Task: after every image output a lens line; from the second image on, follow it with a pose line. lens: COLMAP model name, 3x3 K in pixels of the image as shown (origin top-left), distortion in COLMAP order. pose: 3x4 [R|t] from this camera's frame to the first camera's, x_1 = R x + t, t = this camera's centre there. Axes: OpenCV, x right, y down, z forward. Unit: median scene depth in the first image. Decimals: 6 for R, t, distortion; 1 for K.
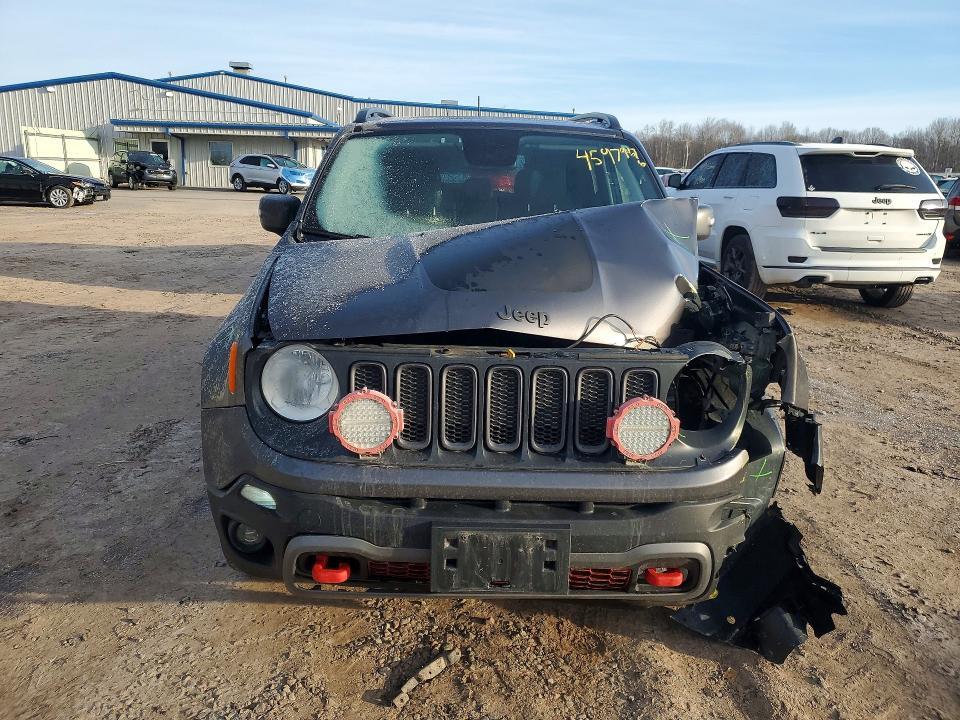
lens RADIAL K [[756.5, 0, 480.0], [0, 756.5, 360.0], [0, 0, 1]] dist [0.023400, -0.001343]
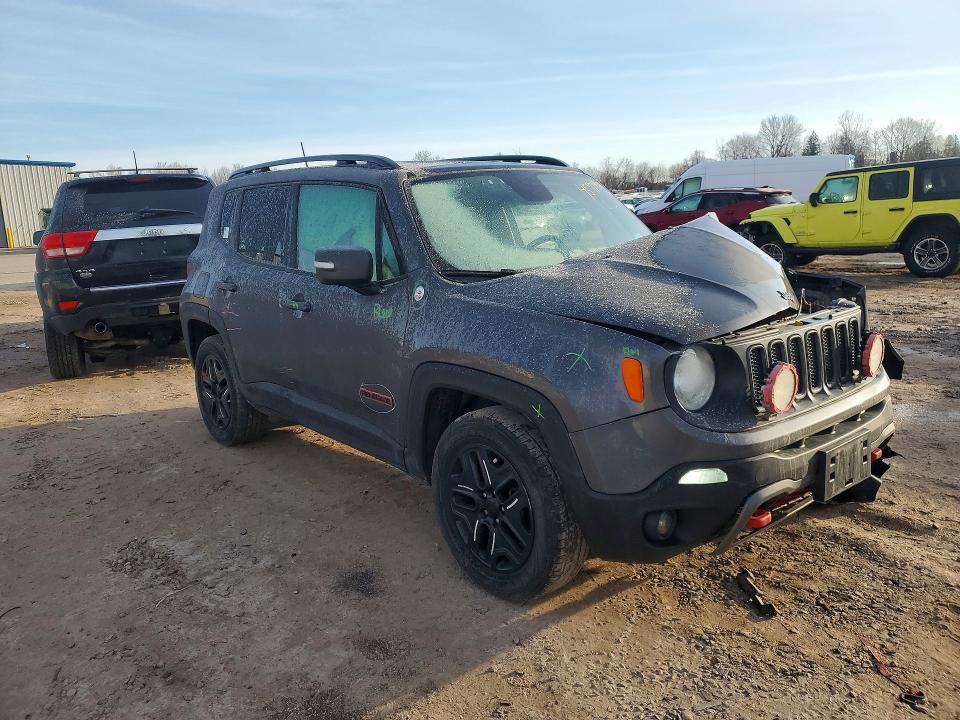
lens RADIAL K [[756.5, 0, 480.0], [0, 756.5, 360.0], [0, 0, 1]] dist [0.023400, -0.001343]
pose [[0.769326, -0.188915, 0.610286, -1.058984], [0.220361, 0.975122, 0.024064, -0.087912], [-0.599649, 0.115970, 0.791816, 0.215515]]
